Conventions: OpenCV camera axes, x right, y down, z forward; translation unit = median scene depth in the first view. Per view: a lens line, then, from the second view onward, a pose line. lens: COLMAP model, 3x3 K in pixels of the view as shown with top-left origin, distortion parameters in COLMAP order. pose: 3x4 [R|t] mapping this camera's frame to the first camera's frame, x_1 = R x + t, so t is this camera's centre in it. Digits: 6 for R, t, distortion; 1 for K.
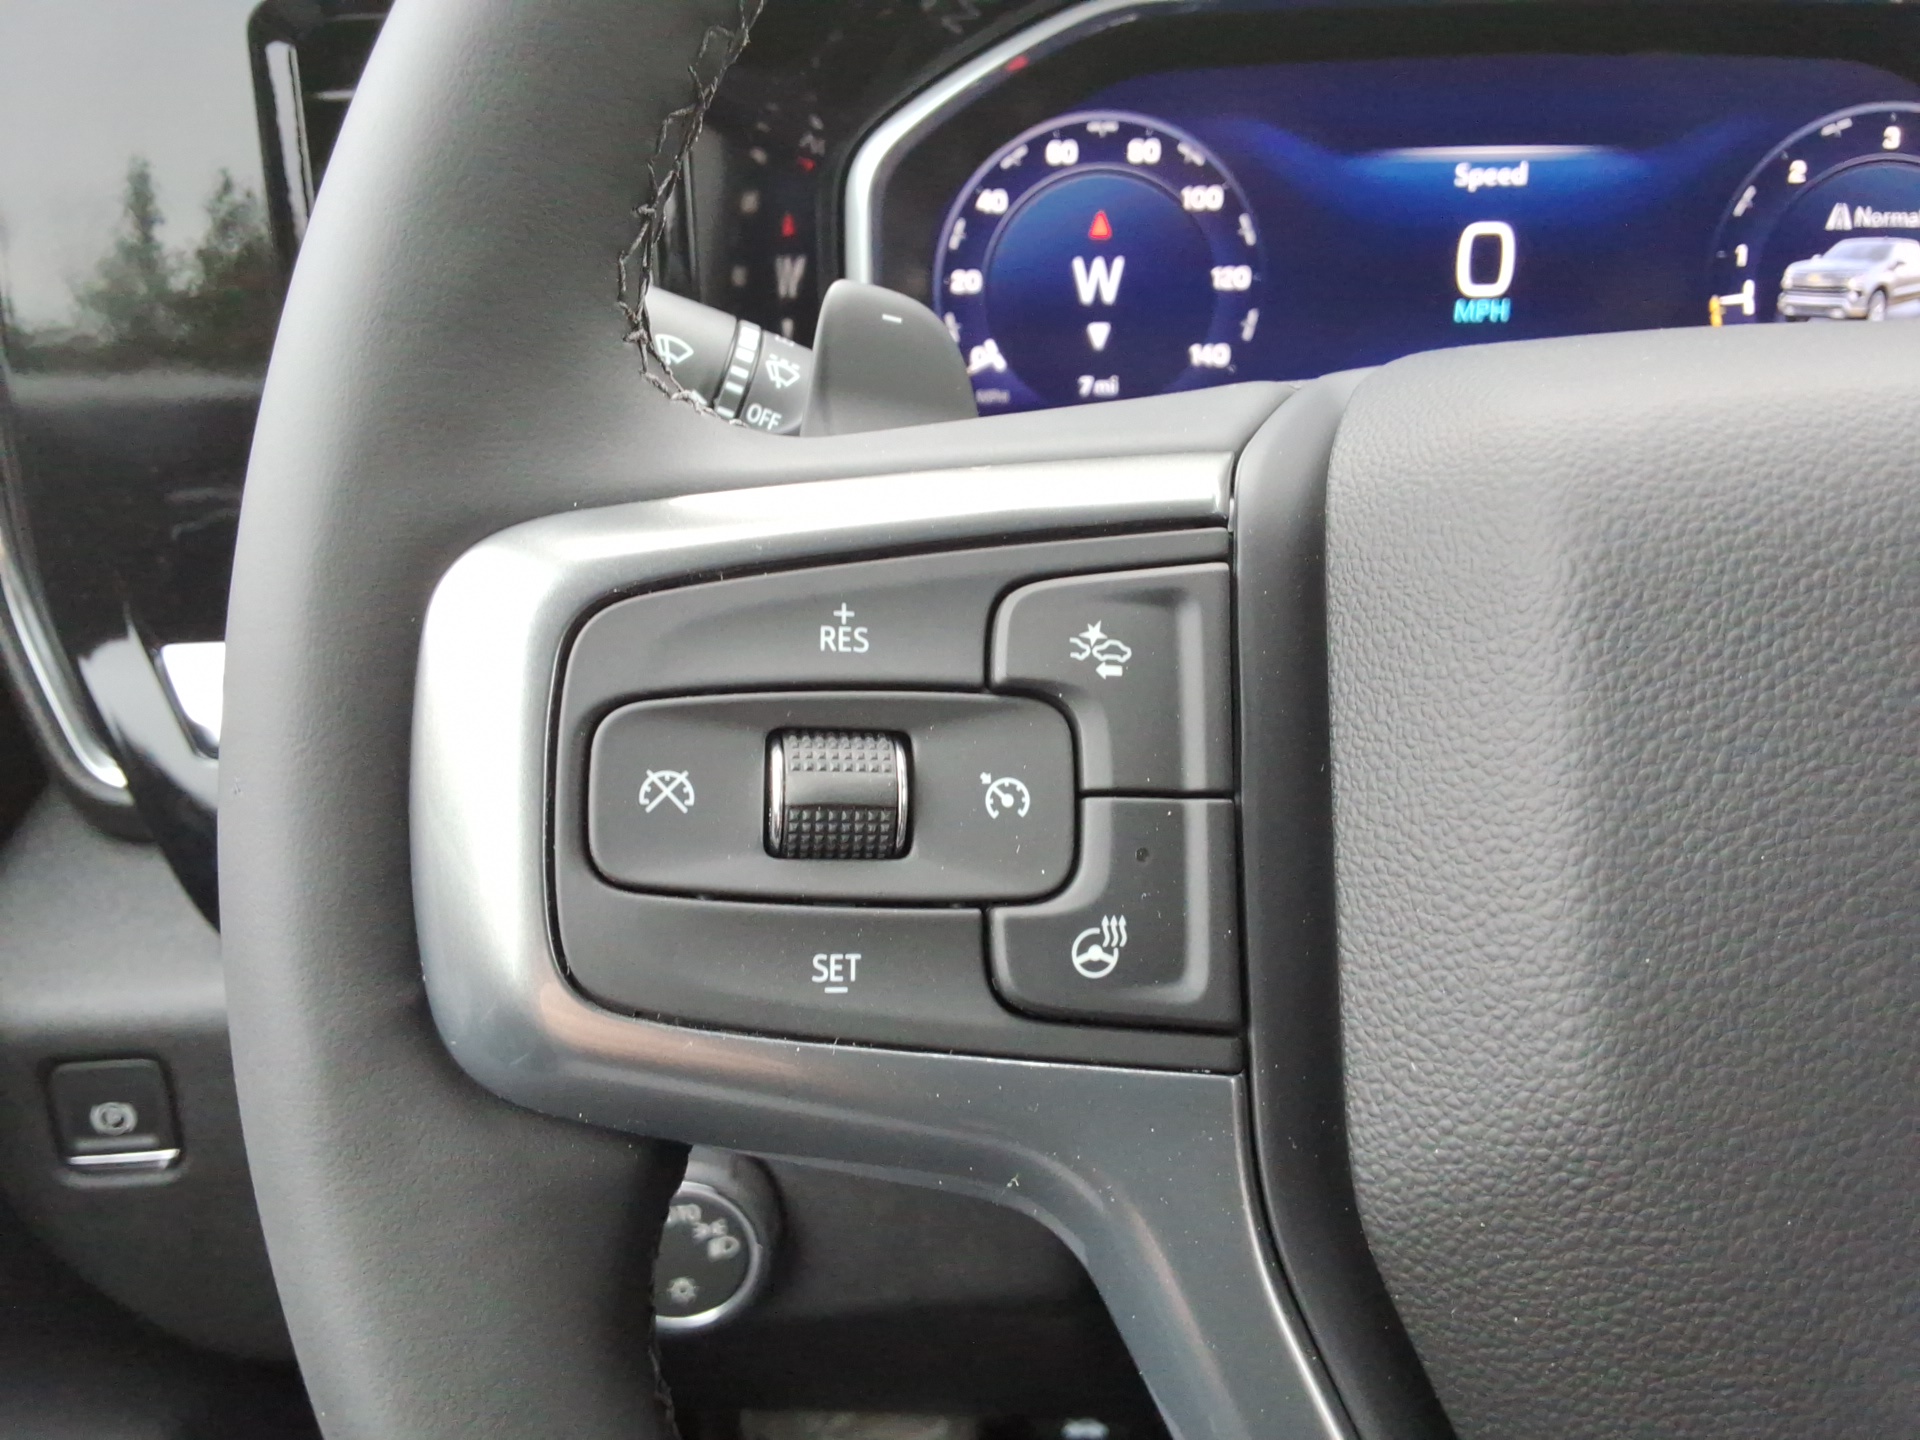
lens RADIAL K [[1530.0, 0, 967.9], [0, 1530.0, 700.4], [0, 0, 1]] dist [0.110857, -0.176113]
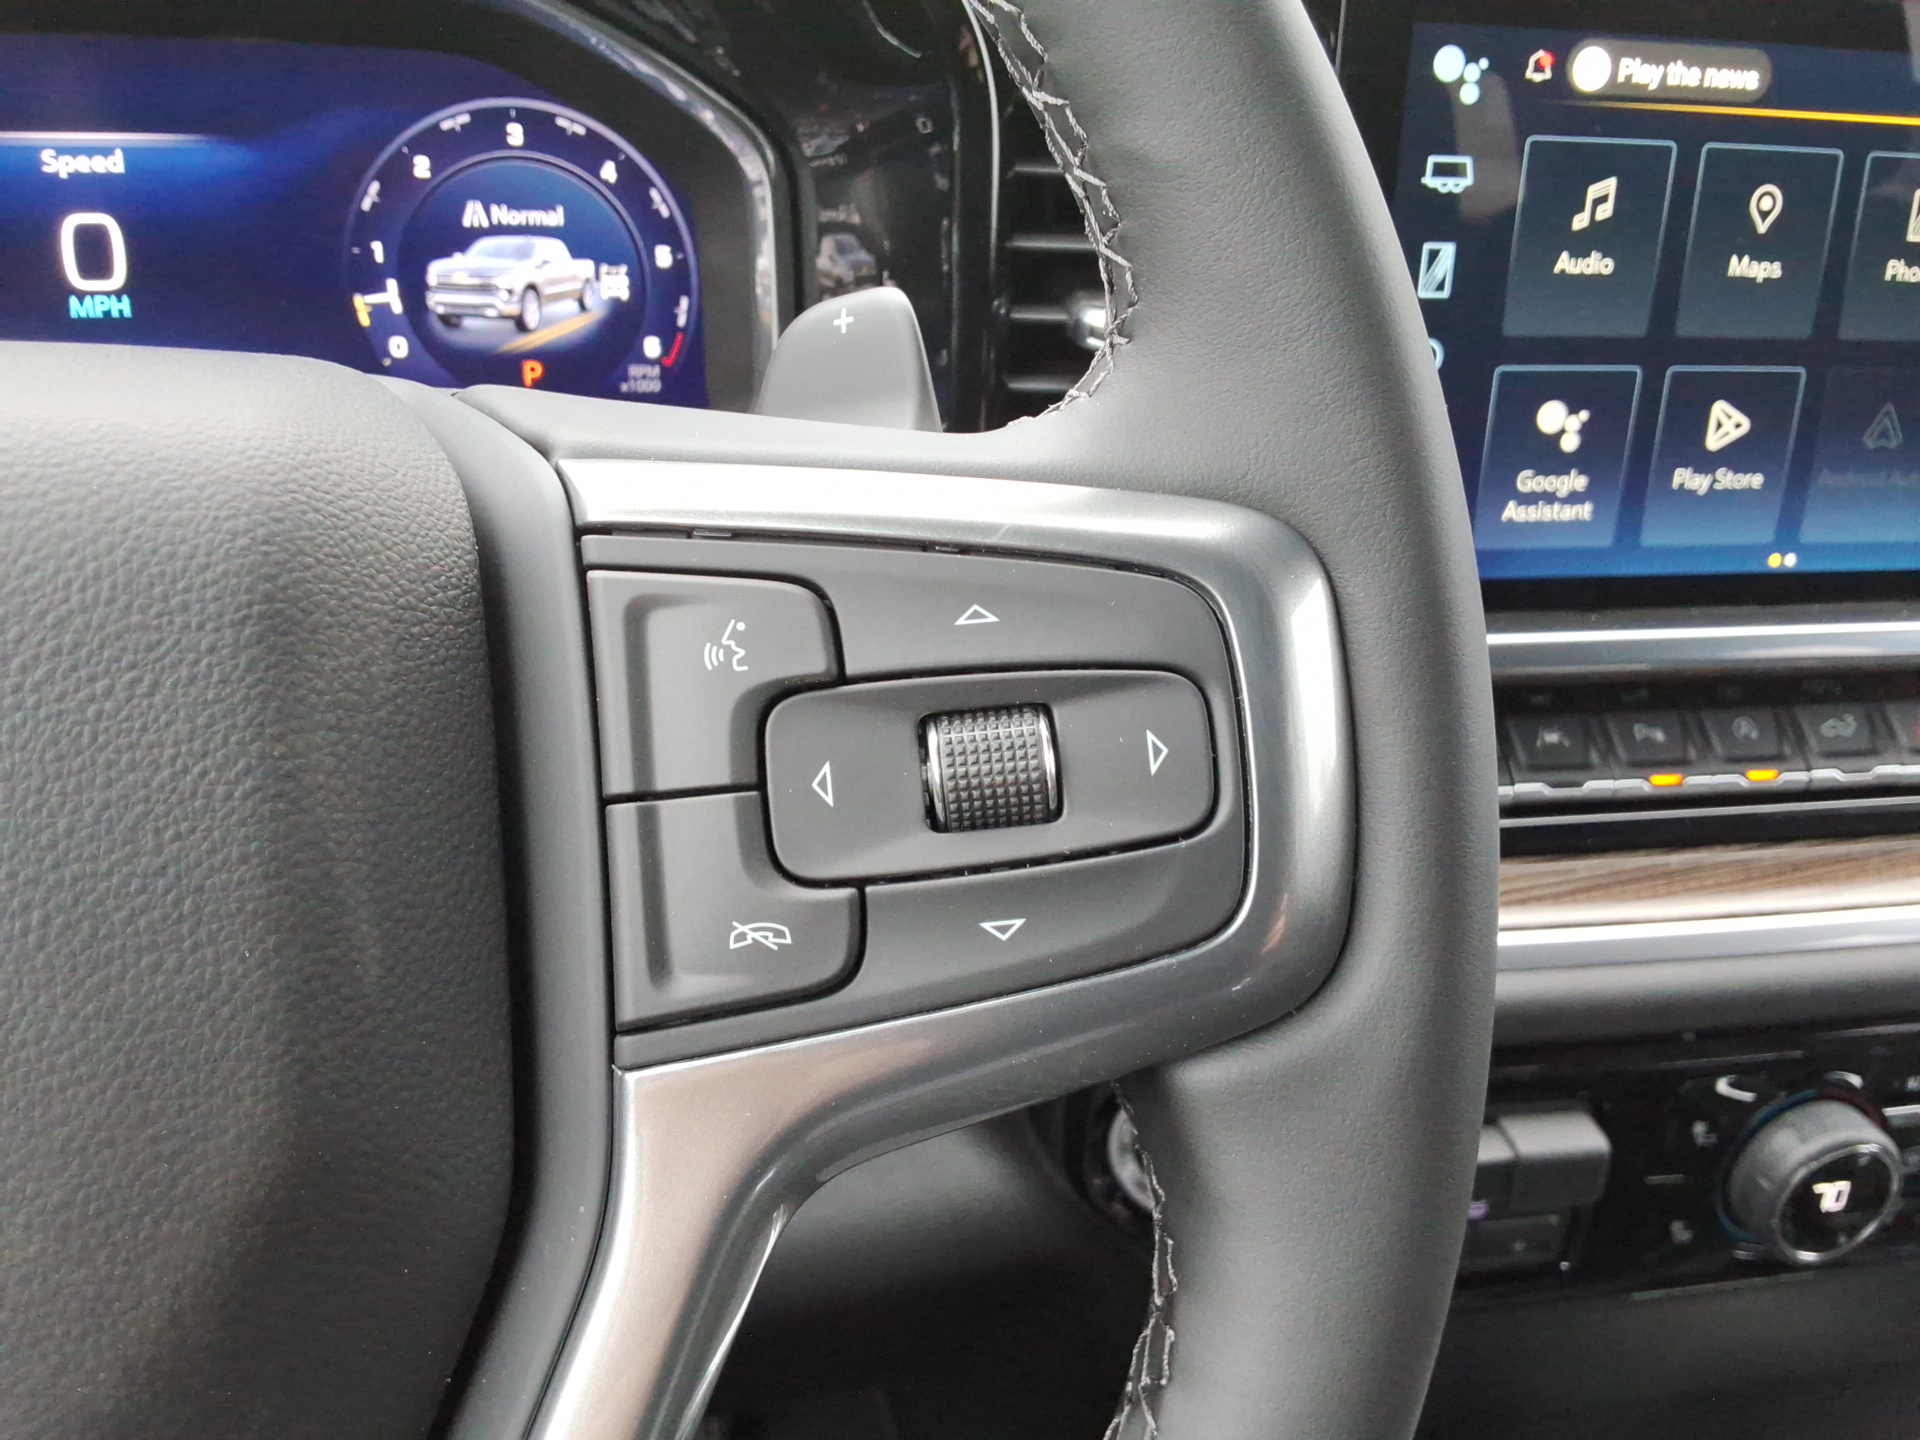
lens RADIAL K [[1540.0, 0, 960.0], [0, 1540.0, 720.0], [0, 0, 1]] dist [0.137763, -0.238682]
pose [[0.933618, -0.088036, 0.347286, 0.468685], [0.081326, 0.996112, 0.033881, 0.004806], [-0.348919, -0.003388, 0.937147, -0.056884]]
